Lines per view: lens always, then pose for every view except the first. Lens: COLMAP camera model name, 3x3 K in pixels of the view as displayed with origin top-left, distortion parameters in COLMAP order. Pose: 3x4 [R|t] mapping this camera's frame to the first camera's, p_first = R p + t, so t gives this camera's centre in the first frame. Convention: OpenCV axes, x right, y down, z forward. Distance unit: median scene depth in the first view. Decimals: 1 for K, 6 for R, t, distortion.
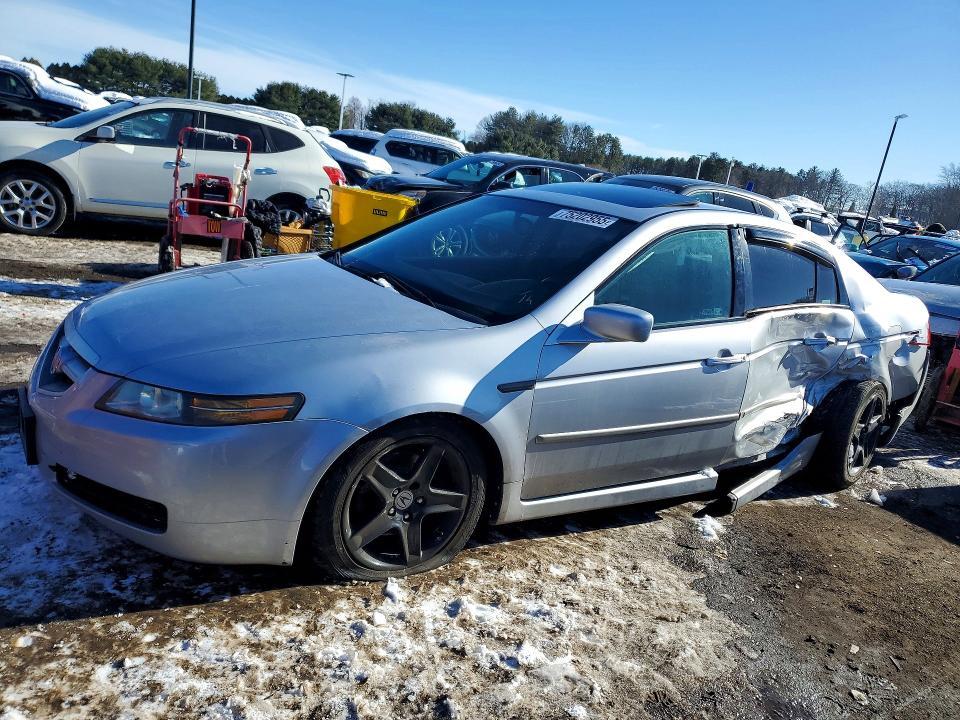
lens RADIAL K [[661.3, 0, 466.9], [0, 661.3, 362.4], [0, 0, 1]] dist [0.005617, 0.000871]
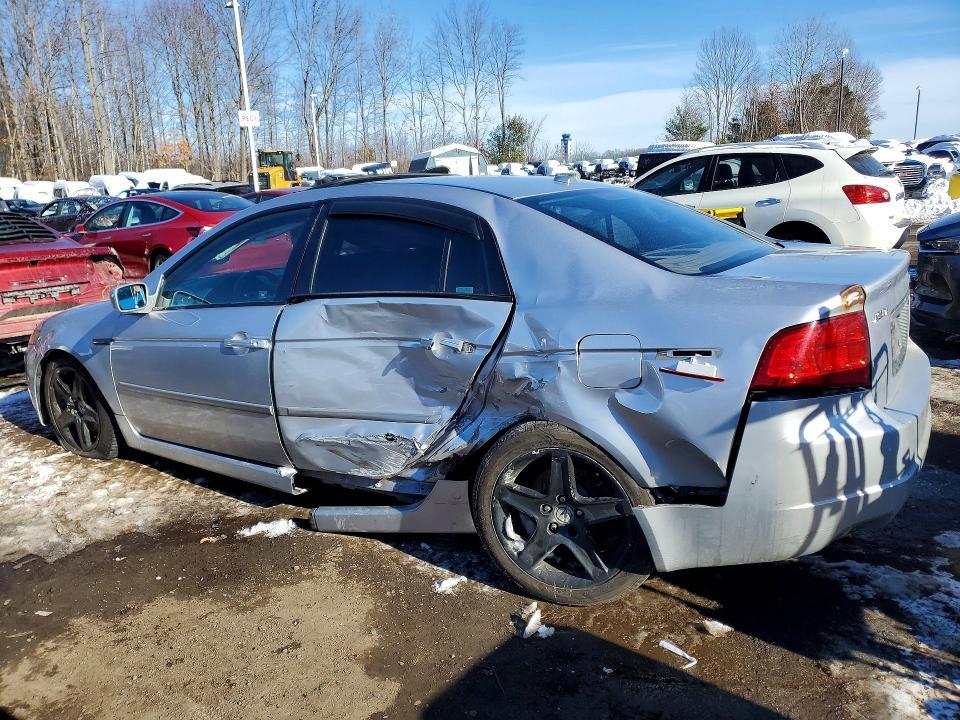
lens RADIAL K [[661.3, 0, 466.9], [0, 661.3, 362.4], [0, 0, 1]] dist [0.005617, 0.000871]
pose [[0.481532, 0.064154, -0.874077, 1.101274], [-0.131614, 0.991301, 0.000252, -0.015851], [0.866490, 0.114920, 0.485787, 0.642543]]
